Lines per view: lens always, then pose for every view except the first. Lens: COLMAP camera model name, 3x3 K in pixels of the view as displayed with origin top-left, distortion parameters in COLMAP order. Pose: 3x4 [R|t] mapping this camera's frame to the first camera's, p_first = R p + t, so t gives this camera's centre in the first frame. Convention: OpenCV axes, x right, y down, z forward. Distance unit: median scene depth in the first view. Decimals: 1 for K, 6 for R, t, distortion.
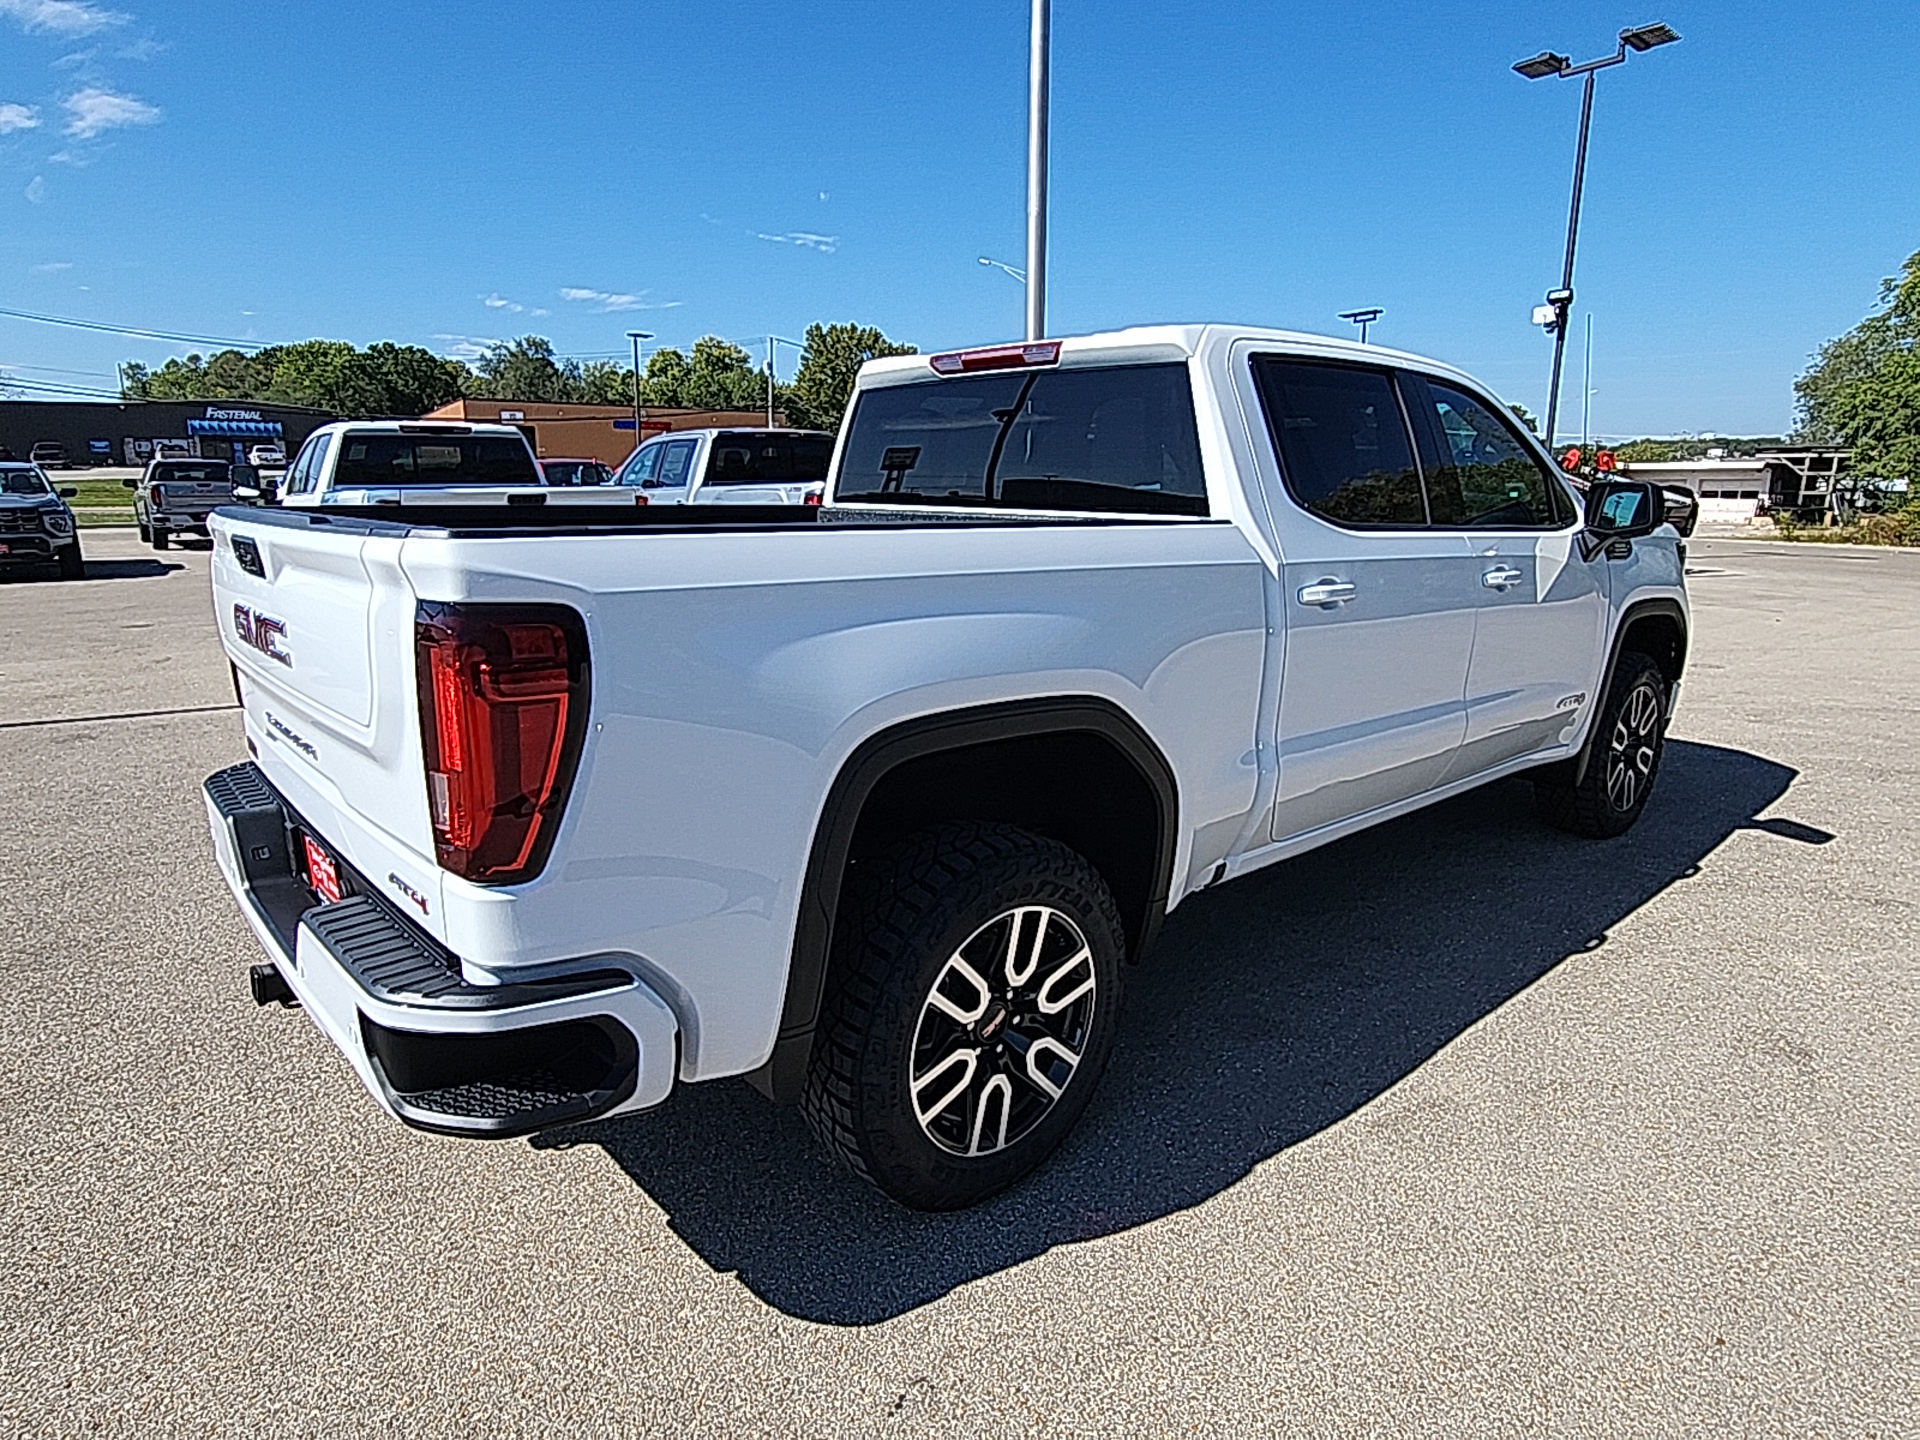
lens RADIAL K [[1099.0, 0, 940.0], [0, 1099.0, 709.8], [0, 0, 1]] dist [0.002171, 0.002075]
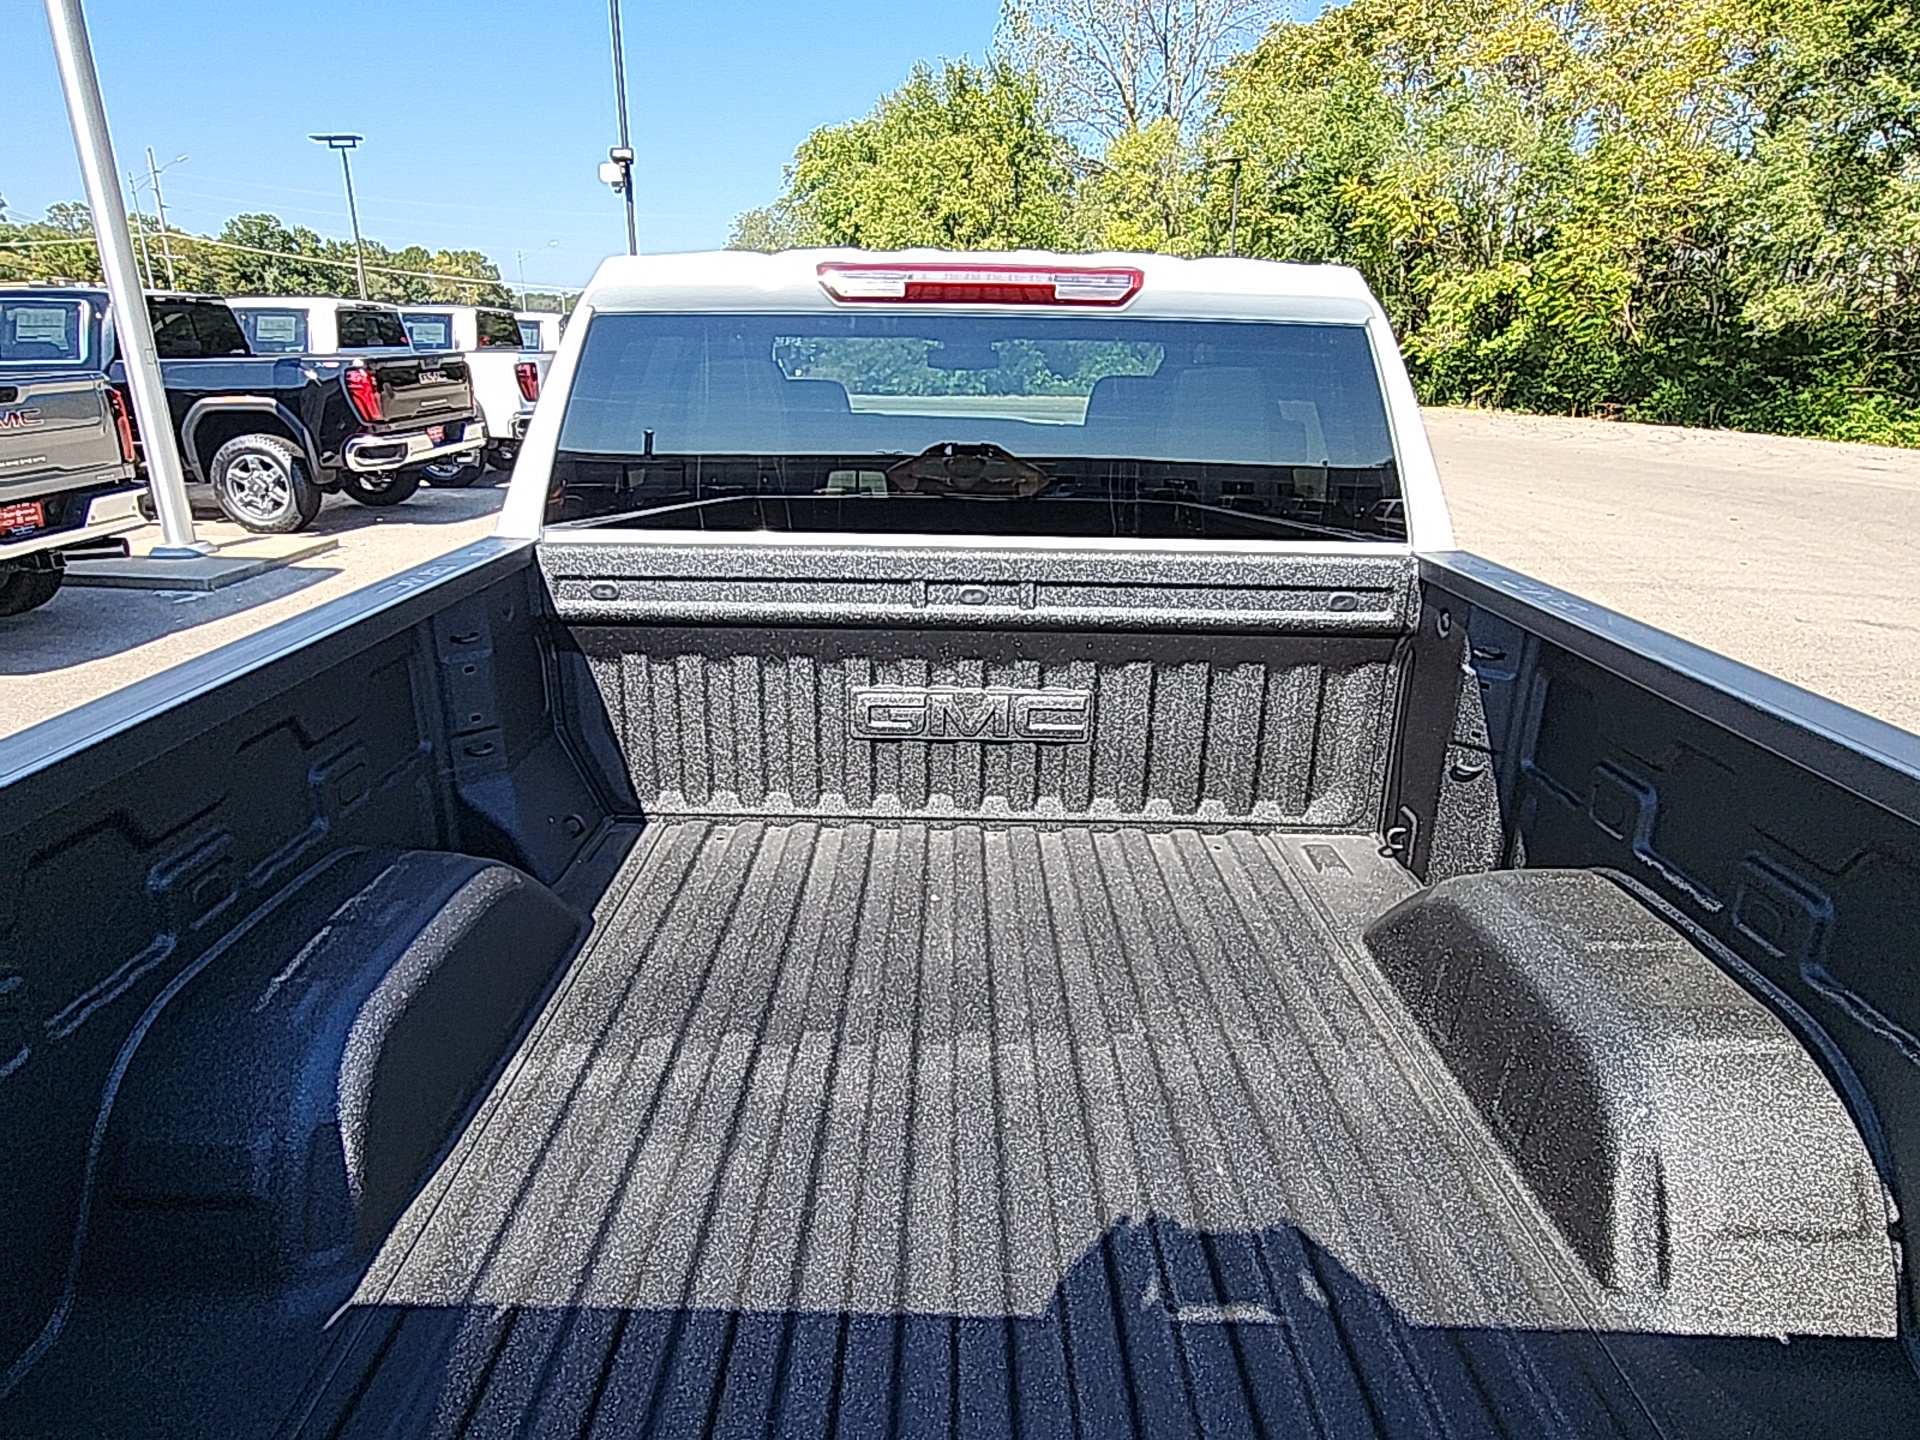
lens RADIAL K [[1099.0, 0, 940.0], [0, 1099.0, 709.8], [0, 0, 1]] dist [0.002171, 0.002075]
pose [[0.663216, -0.236866, 0.709957, -0.071664], [0.143906, 0.971256, 0.189612, -0.034978], [-0.734463, -0.023586, 0.678239, 0.099957]]
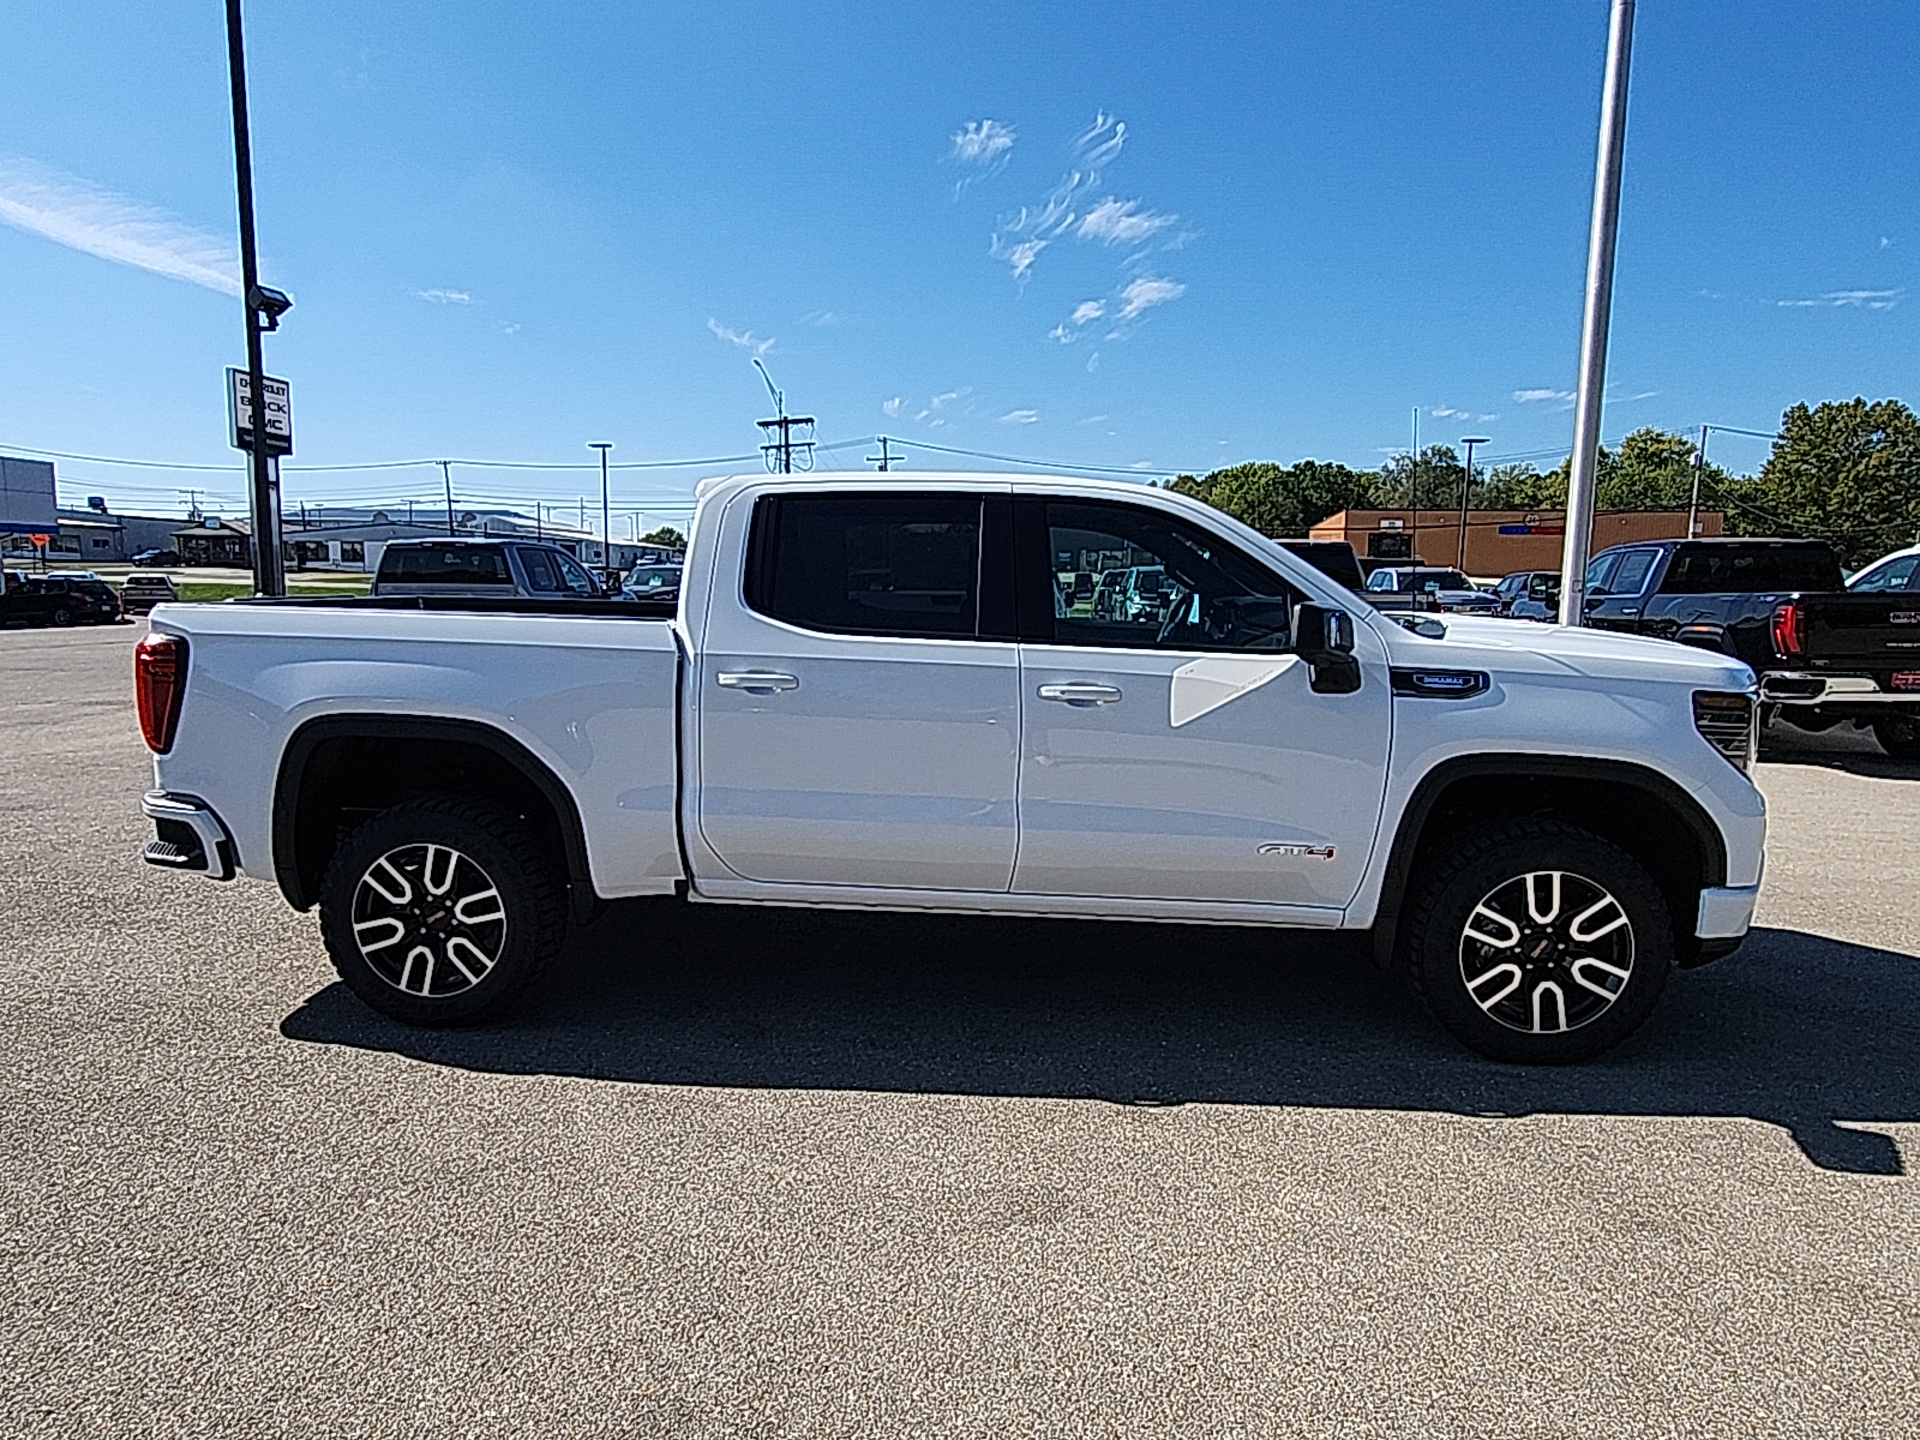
lens RADIAL K [[1099.0, 0, 940.0], [0, 1099.0, 709.8], [0, 0, 1]] dist [0.002171, 0.002075]
pose [[0.714200, 0.091146, -0.693982, 0.184660], [-0.155901, 0.987293, -0.030775, -0.008785], [0.682359, 0.130172, 0.719334, 0.034146]]
